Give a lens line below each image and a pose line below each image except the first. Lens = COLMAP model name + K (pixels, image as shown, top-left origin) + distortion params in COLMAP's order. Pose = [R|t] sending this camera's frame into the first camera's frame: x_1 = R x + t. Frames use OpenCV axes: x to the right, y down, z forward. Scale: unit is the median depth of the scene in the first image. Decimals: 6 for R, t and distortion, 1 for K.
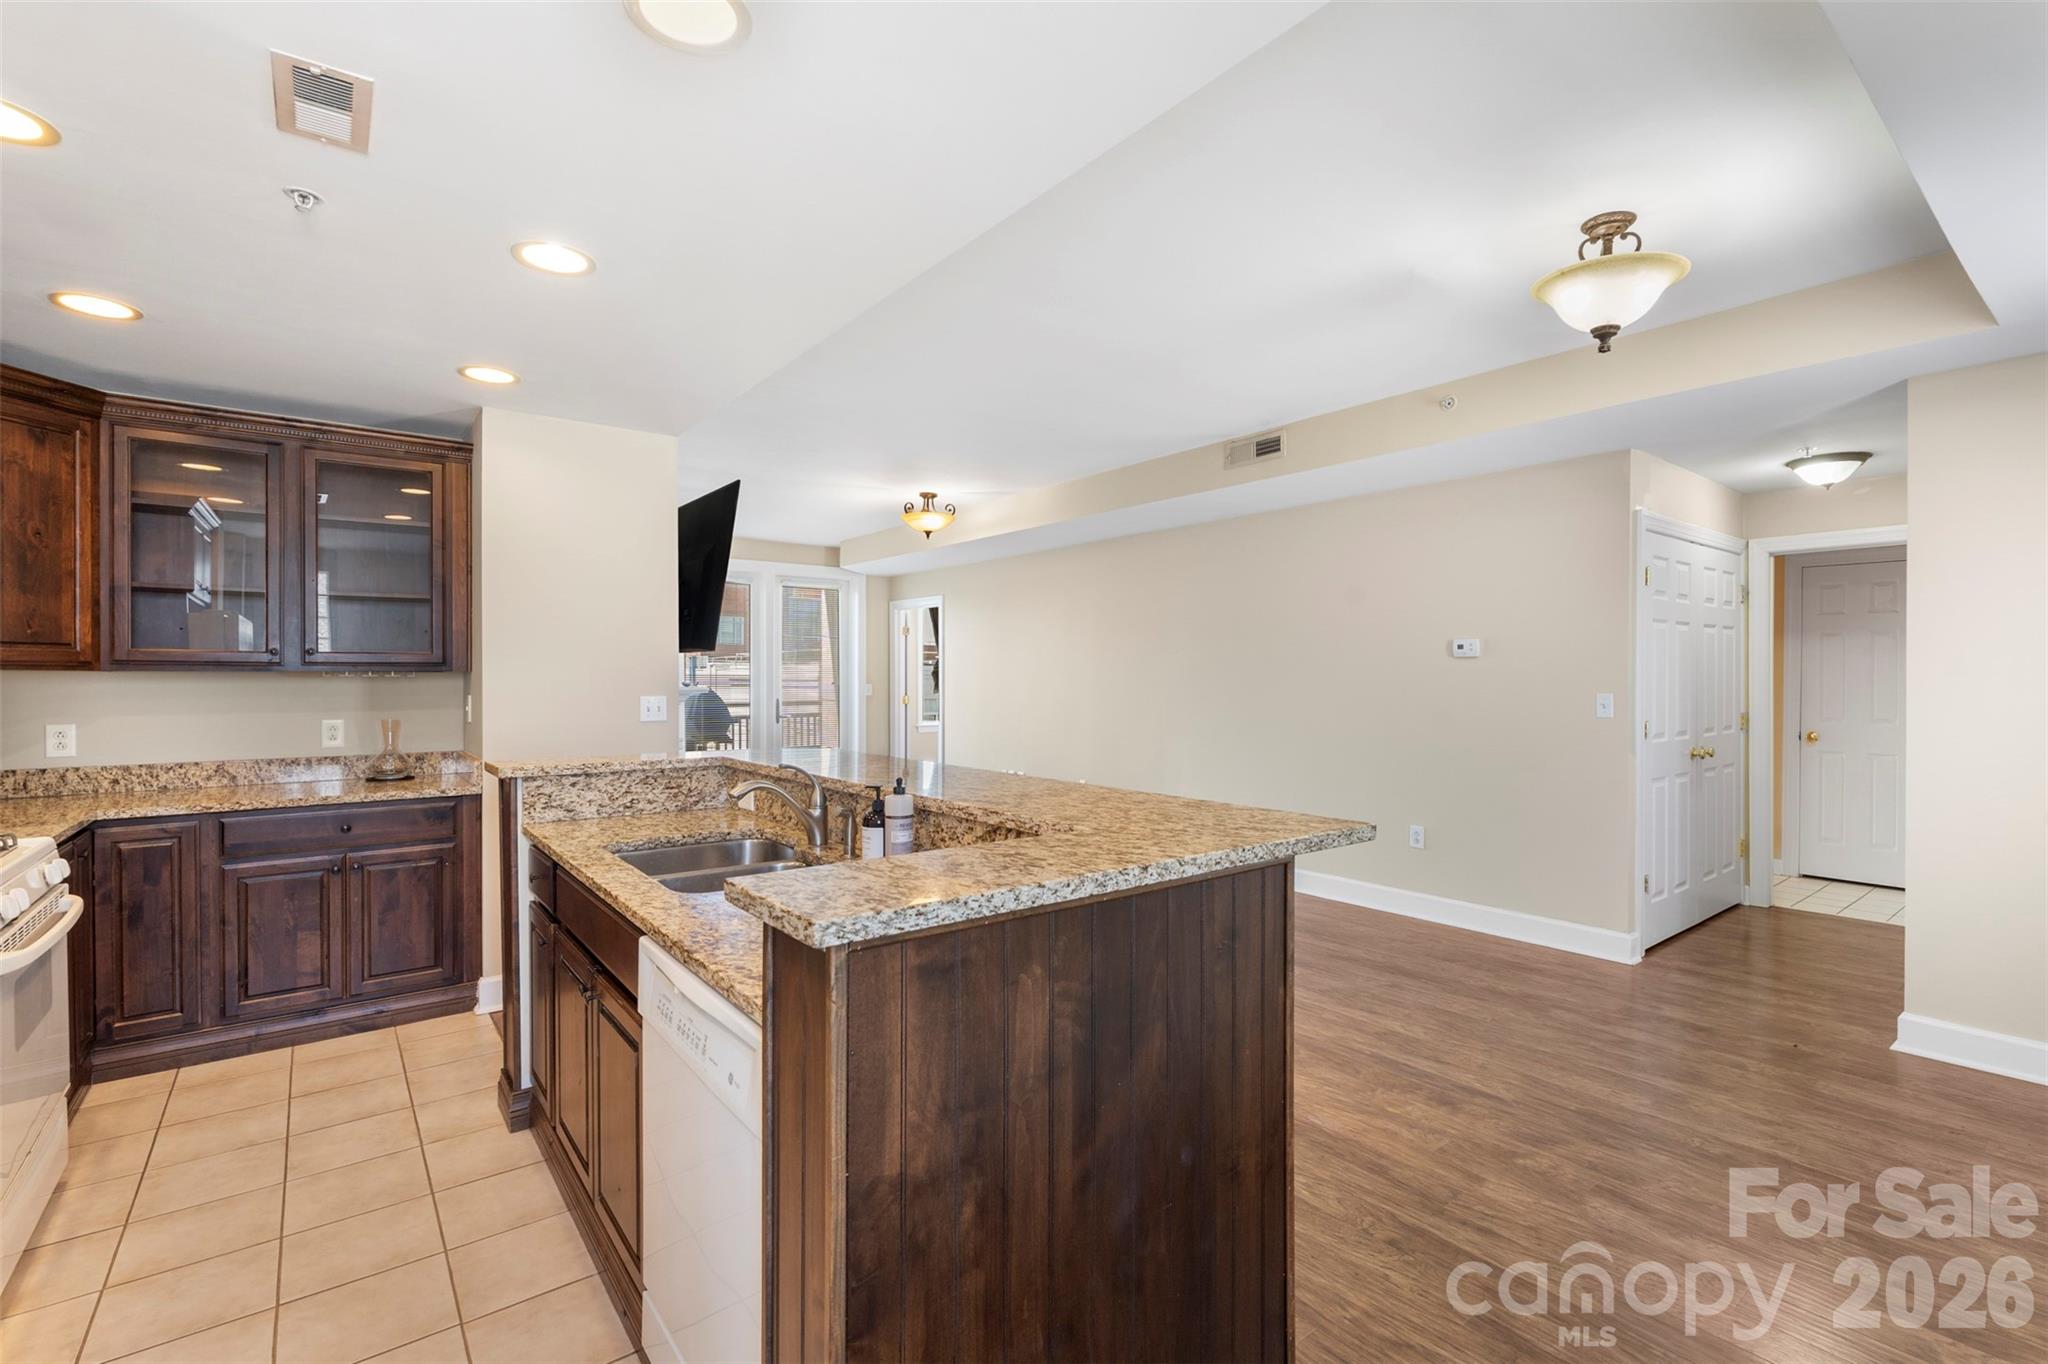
lens RADIAL K [[911.2, 0, 1029.0], [0, 911.2, 672.4], [0, 0, 1]] dist [-0.007278, 0.001492]
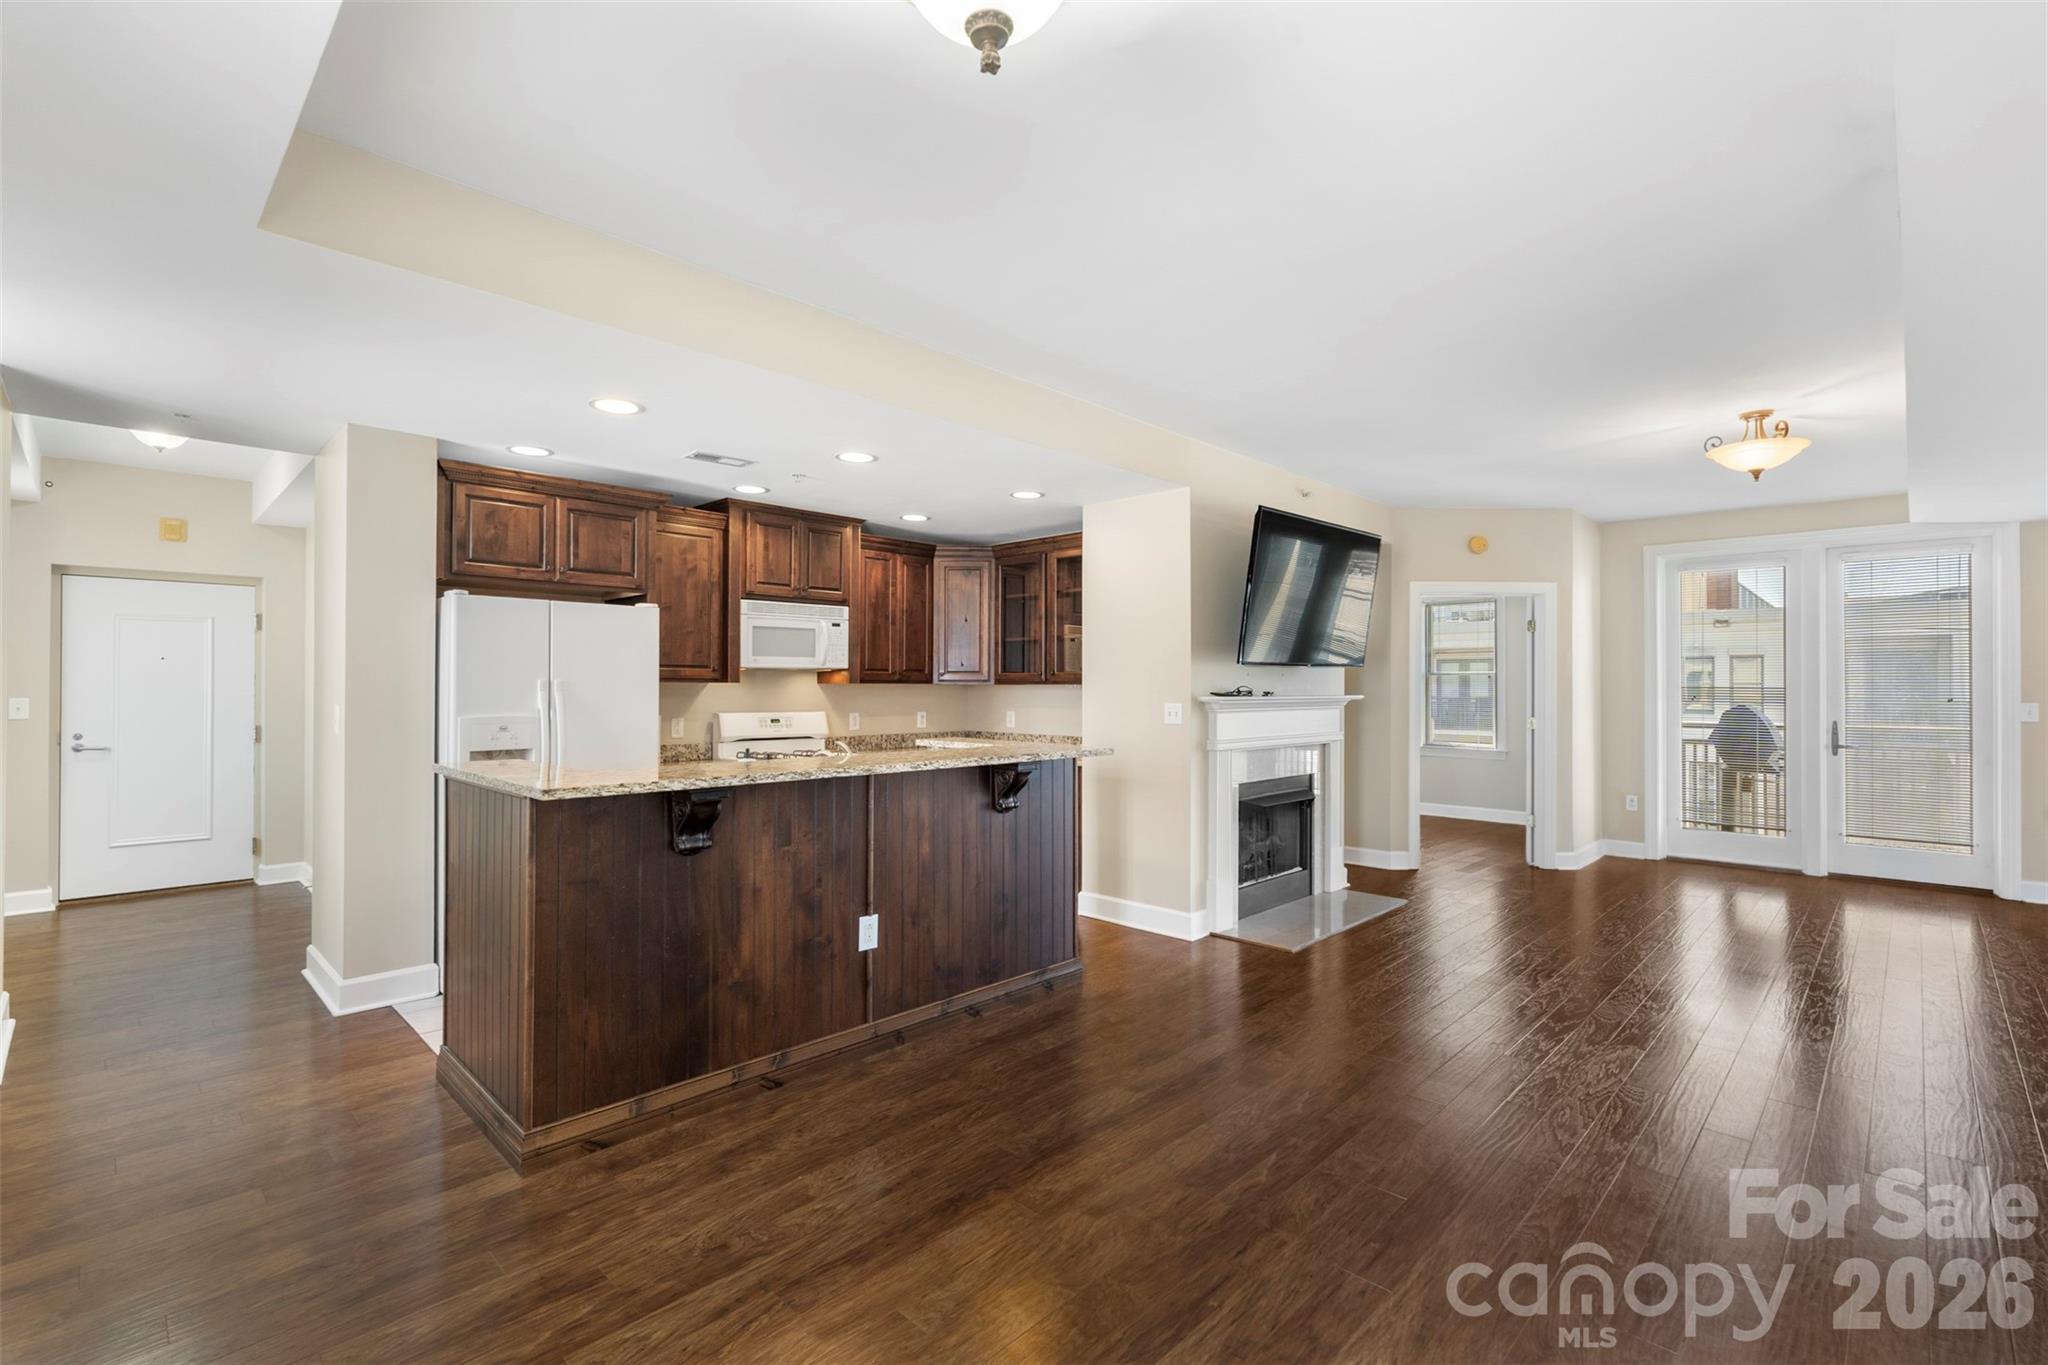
lens RADIAL K [[911.2, 0, 1037.7], [0, 911.2, 681.3], [0, 0, 1]] dist [-0.007278, 0.001492]
pose [[0.133060, -0.010573, -0.991052, 0.889842], [0.000050, 0.999943, -0.010662, 0.009436], [0.991108, 0.001369, 0.133053, 0.744380]]
